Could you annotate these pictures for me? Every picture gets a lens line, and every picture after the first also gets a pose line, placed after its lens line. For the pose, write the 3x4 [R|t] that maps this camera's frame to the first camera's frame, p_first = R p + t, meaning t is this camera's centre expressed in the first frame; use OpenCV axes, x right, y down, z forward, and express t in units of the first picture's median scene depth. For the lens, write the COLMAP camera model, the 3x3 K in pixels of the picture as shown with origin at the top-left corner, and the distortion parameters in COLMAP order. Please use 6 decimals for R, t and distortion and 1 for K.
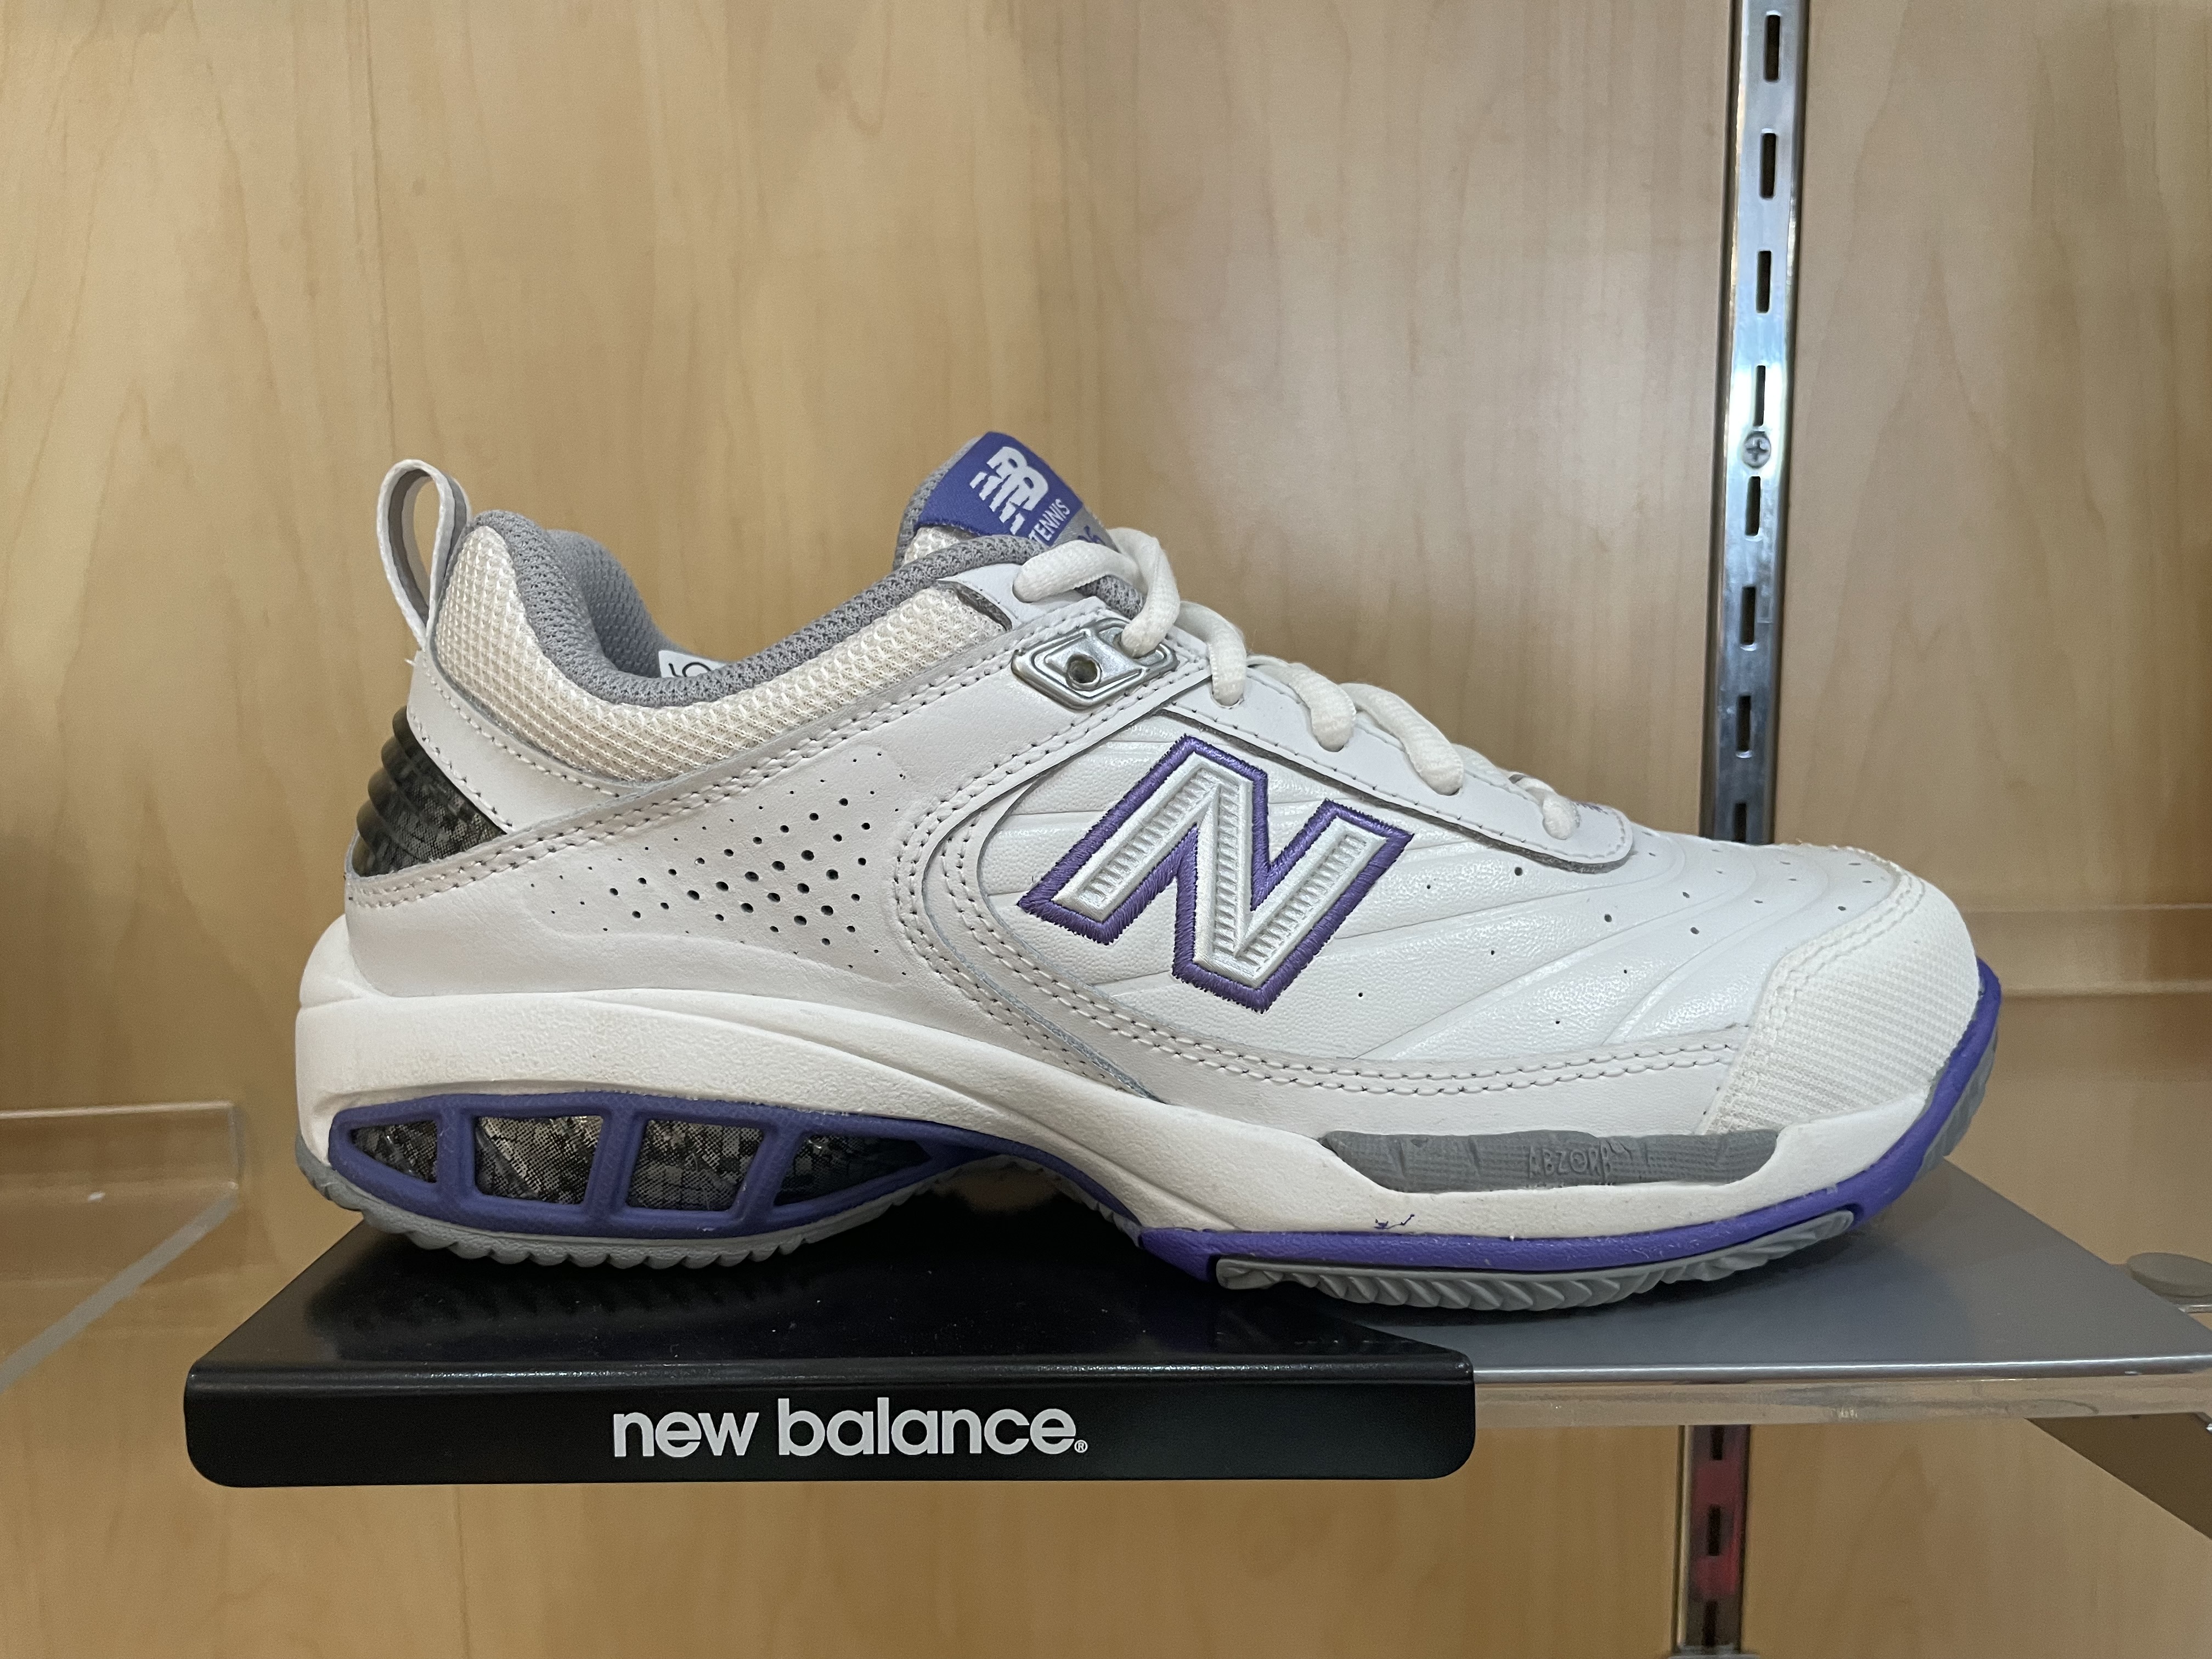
lens RADIAL K [[1671.7, 0, 1106.0], [0, 1671.7, 829.5], [0, 0, 1]] dist [-0.001086, -0.001921]
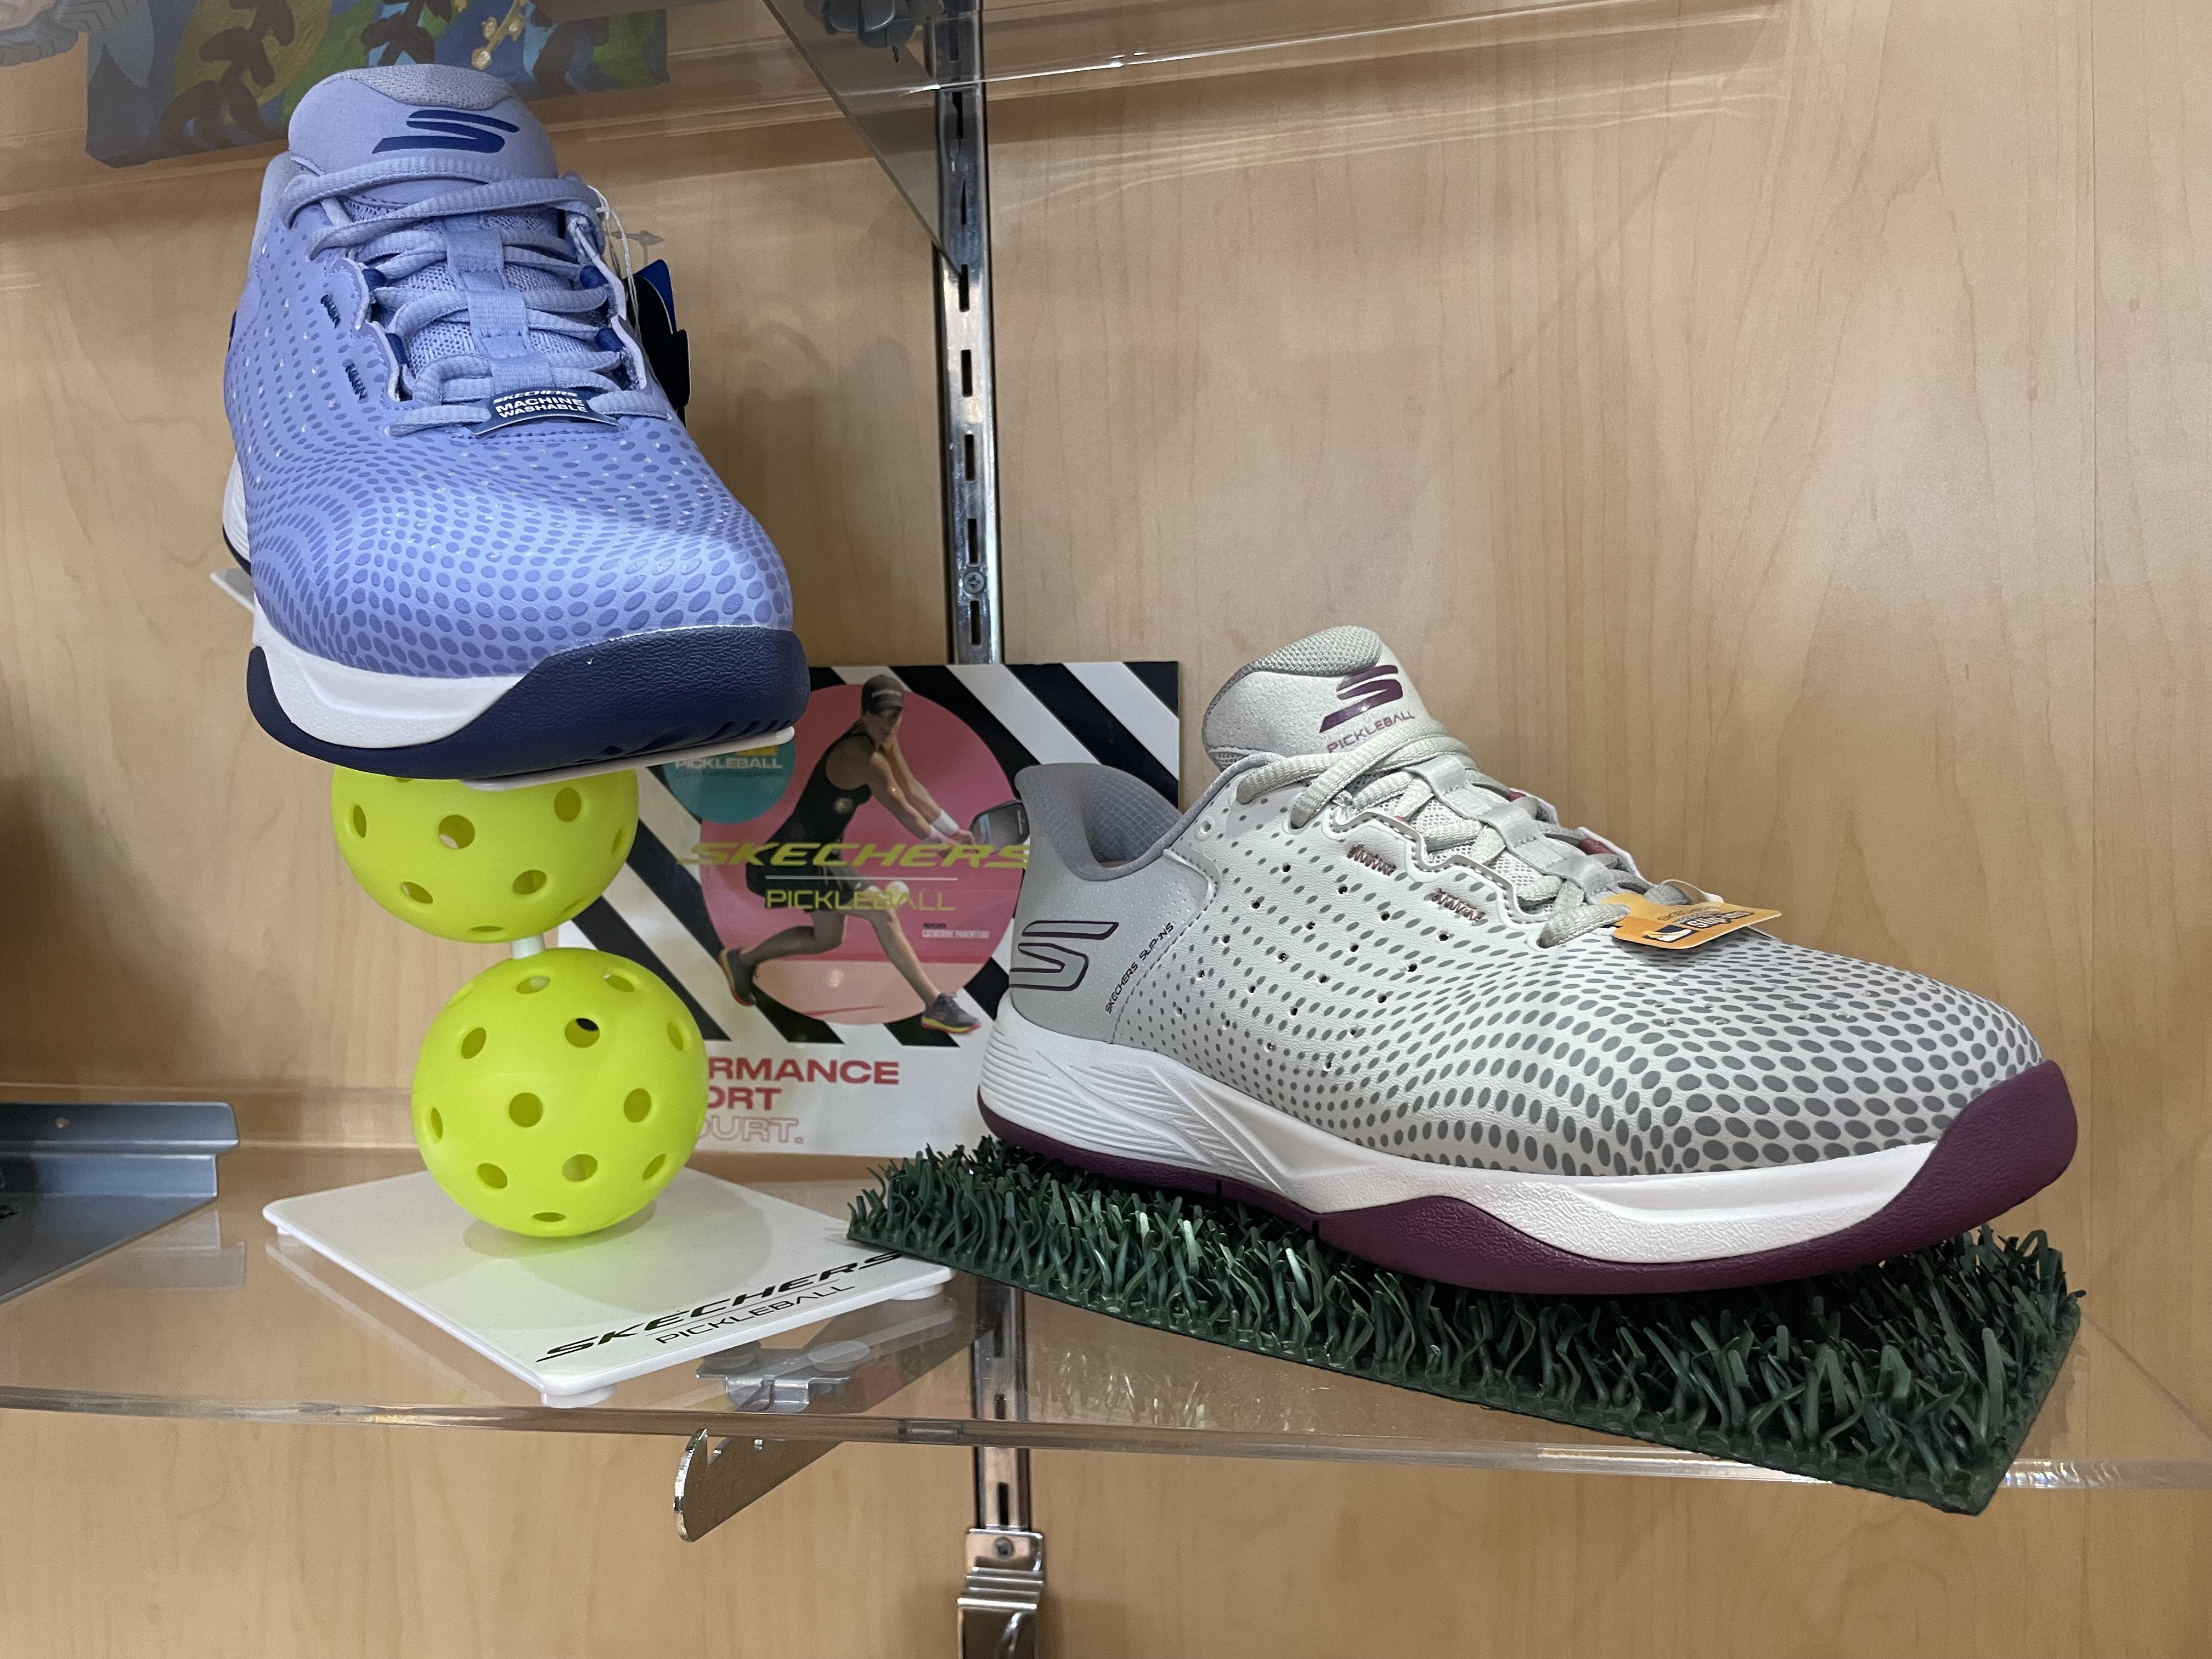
lens RADIAL K [[1671.7, 0, 1106.0], [0, 1671.7, 829.5], [0, 0, 1]] dist [-0.001086, -0.001921]
pose [[0.597858, 0.033898, -0.800885, 0.082043], [-0.064600, 0.997893, -0.005987, 0.031925], [0.798995, 0.055317, 0.598788, -0.193547]]
